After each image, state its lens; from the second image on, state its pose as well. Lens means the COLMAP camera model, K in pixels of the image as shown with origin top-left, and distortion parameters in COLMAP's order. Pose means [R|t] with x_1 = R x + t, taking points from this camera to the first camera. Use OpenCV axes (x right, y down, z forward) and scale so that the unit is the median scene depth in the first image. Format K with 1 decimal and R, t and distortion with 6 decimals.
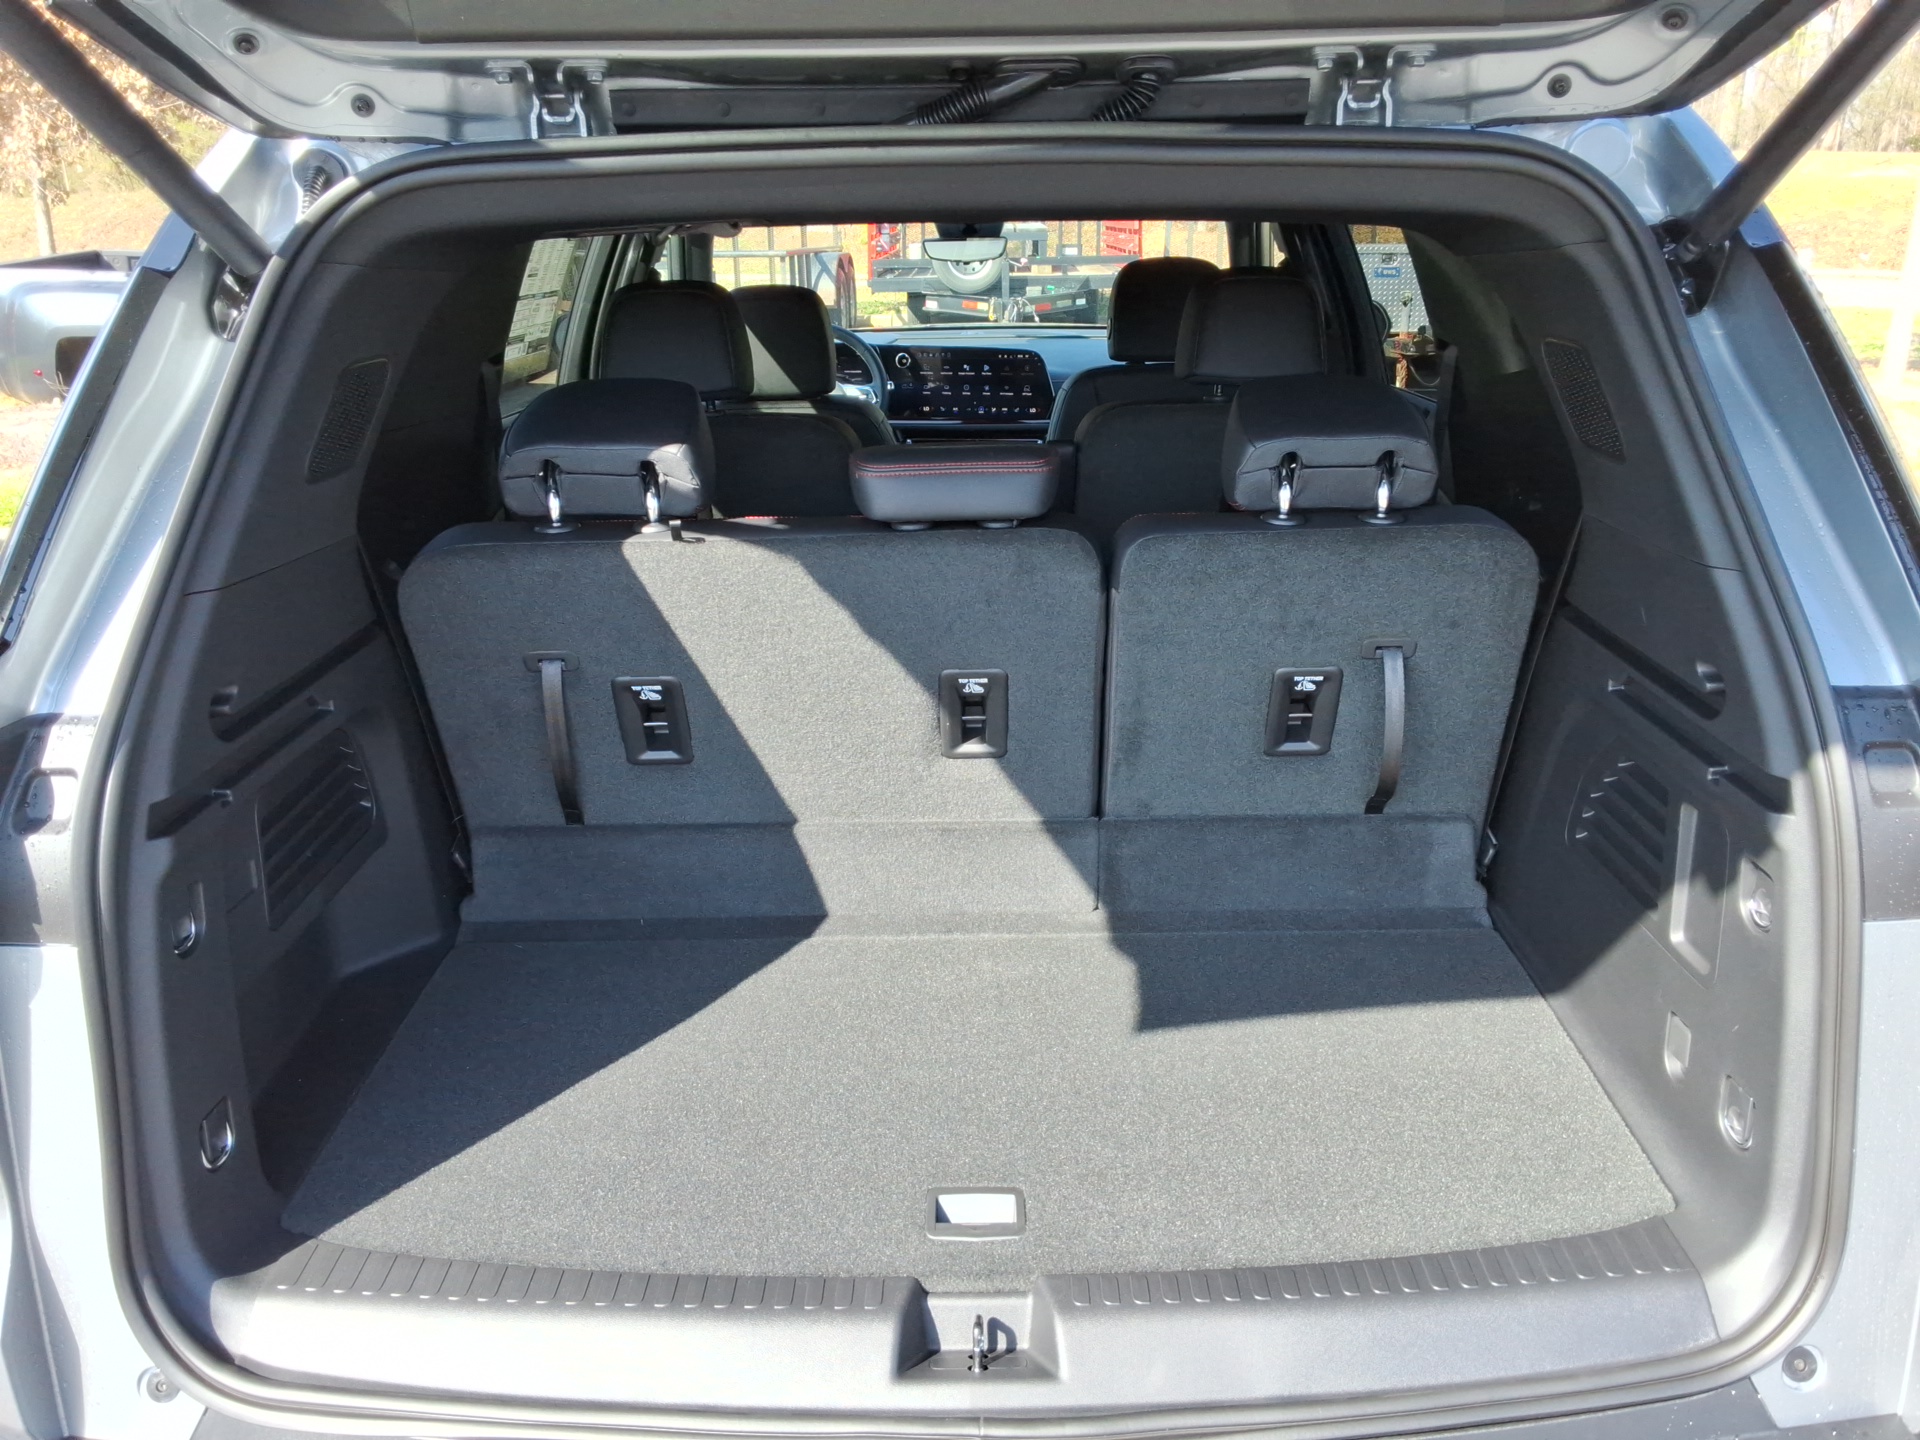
lens RADIAL K [[1541.3, 0, 958.9], [0, 1541.3, 718.0], [0, 0, 1]] dist [0.102193, -0.159629]
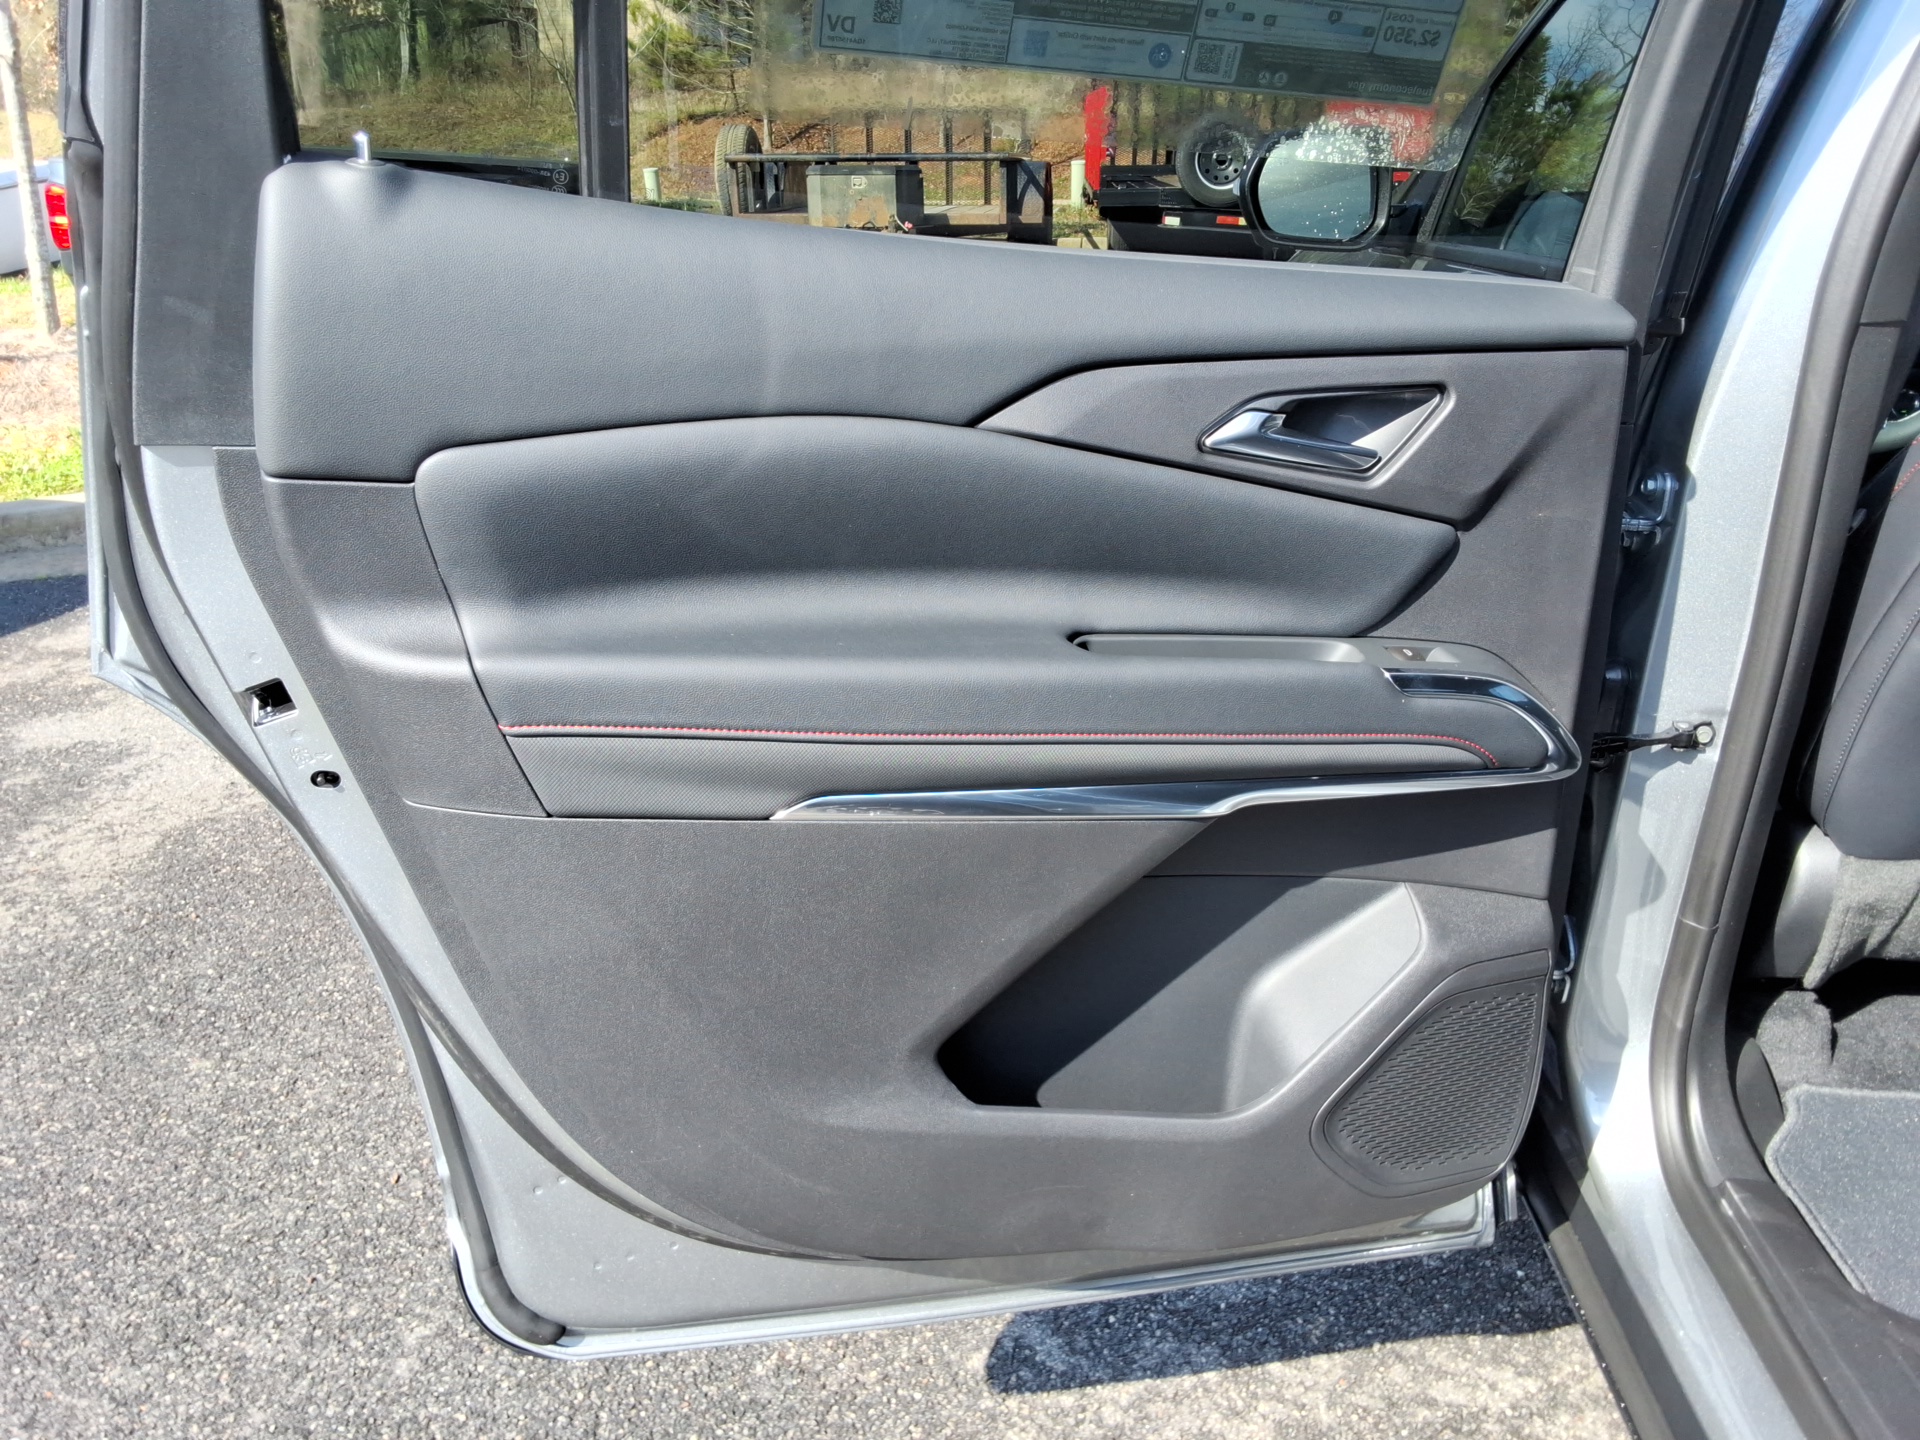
lens RADIAL K [[1541.3, 0, 968.3], [0, 1541.3, 710.6], [0, 0, 1]] dist [0.102193, -0.159629]
pose [[0.999309, 0.020647, -0.030891, -0.100847], [-0.019615, 0.999252, 0.033341, -0.029163], [0.031557, -0.032712, 0.998967, 0.154620]]
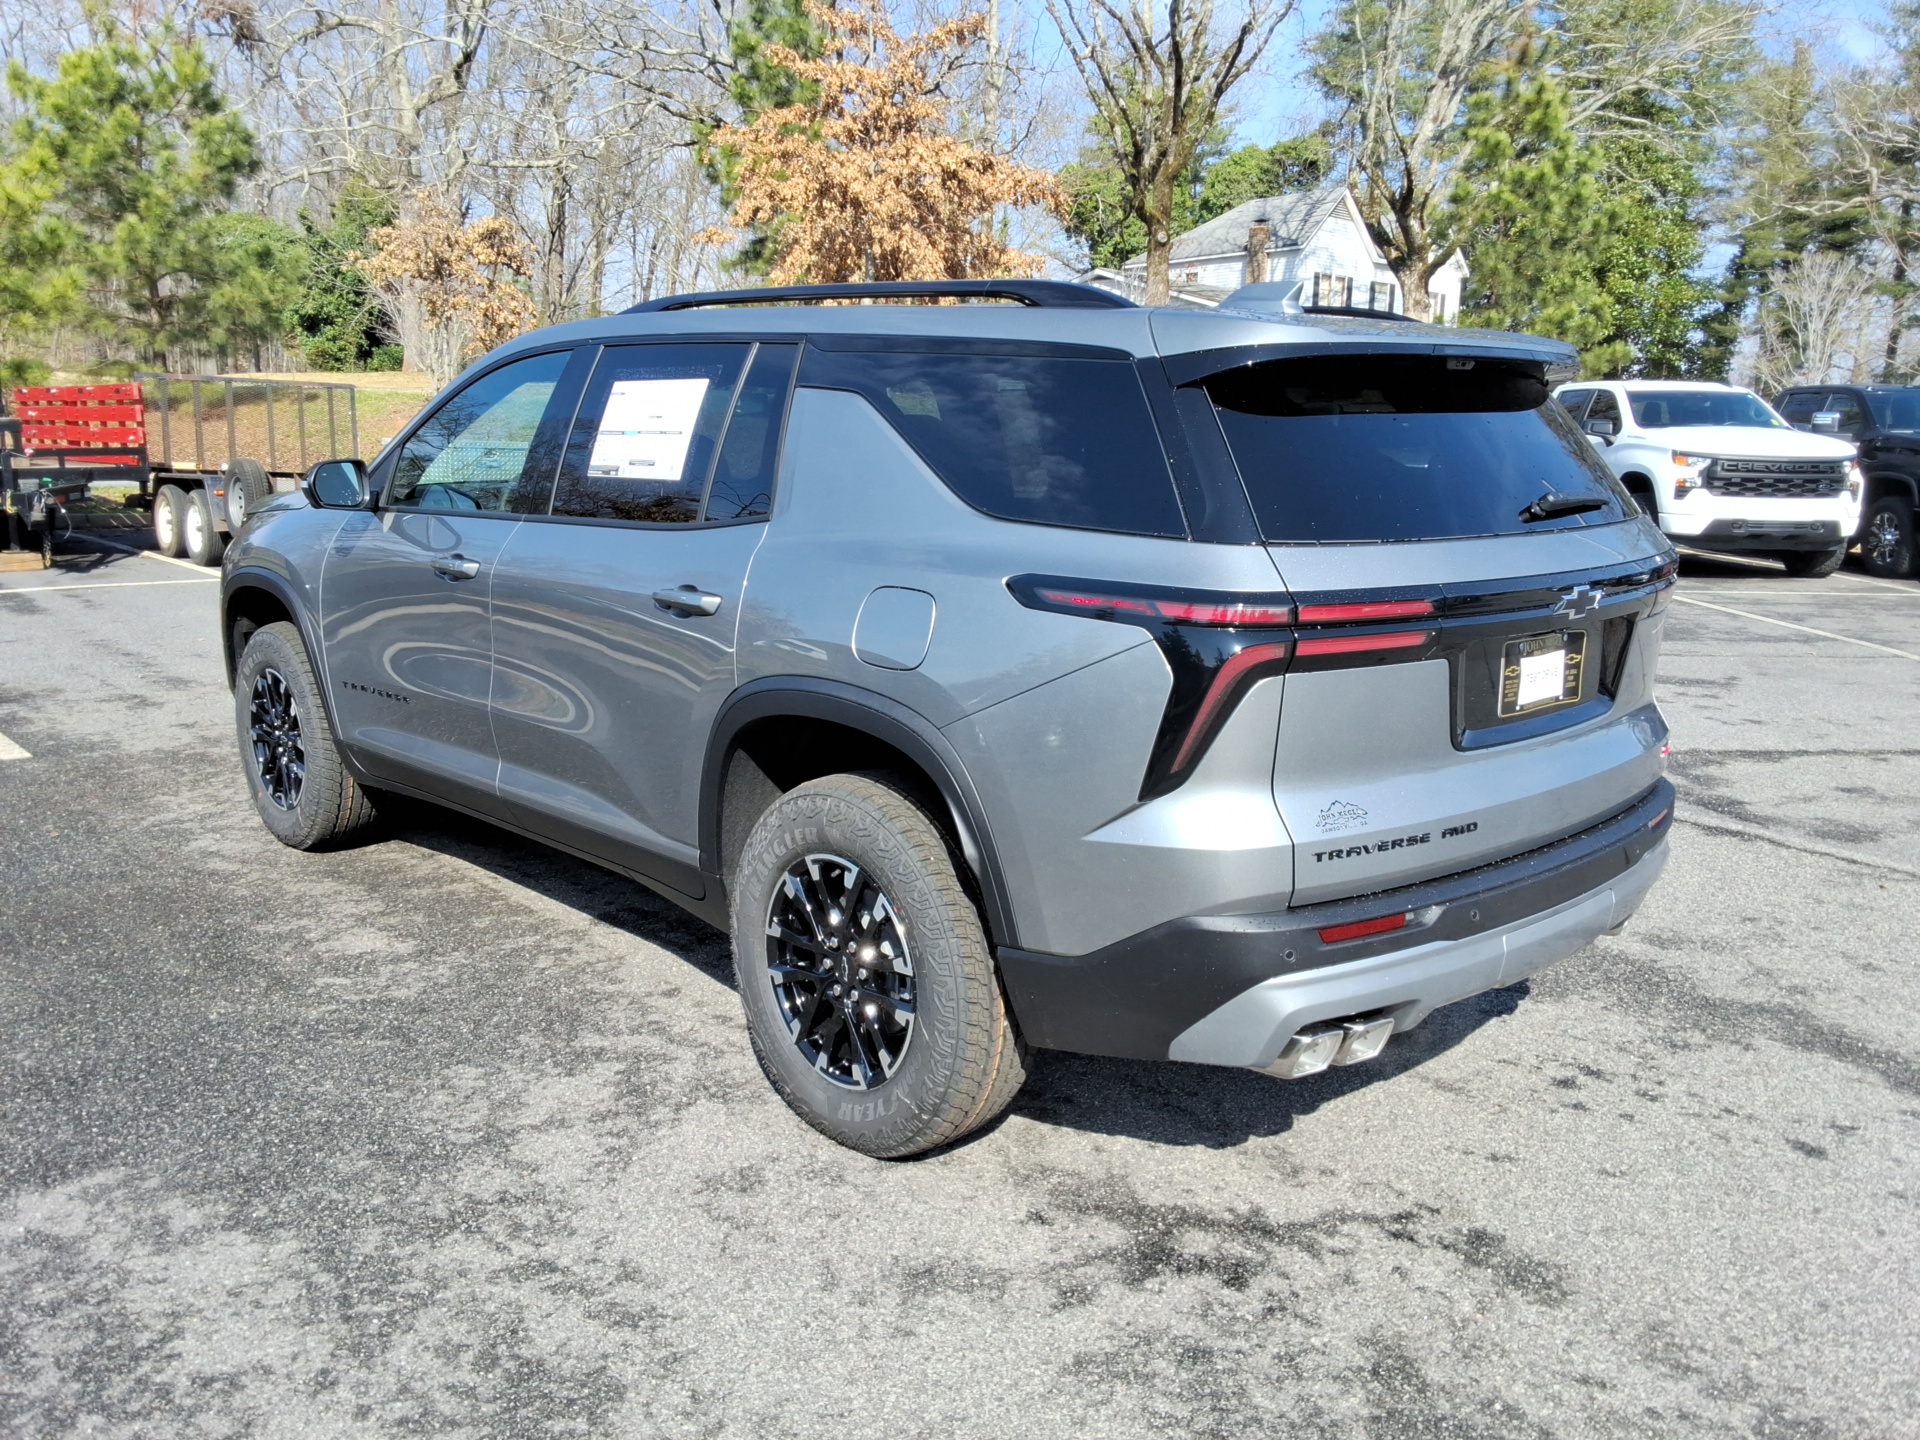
lens RADIAL K [[1541.3, 0, 973.8], [0, 1541.3, 706.8], [0, 0, 1]] dist [0.102193, -0.159629]
pose [[0.716020, -0.106976, 0.689835, -0.216166], [0.200125, 0.978167, -0.056032, 0.020816], [-0.668779, 0.178173, 0.721795, -0.027889]]
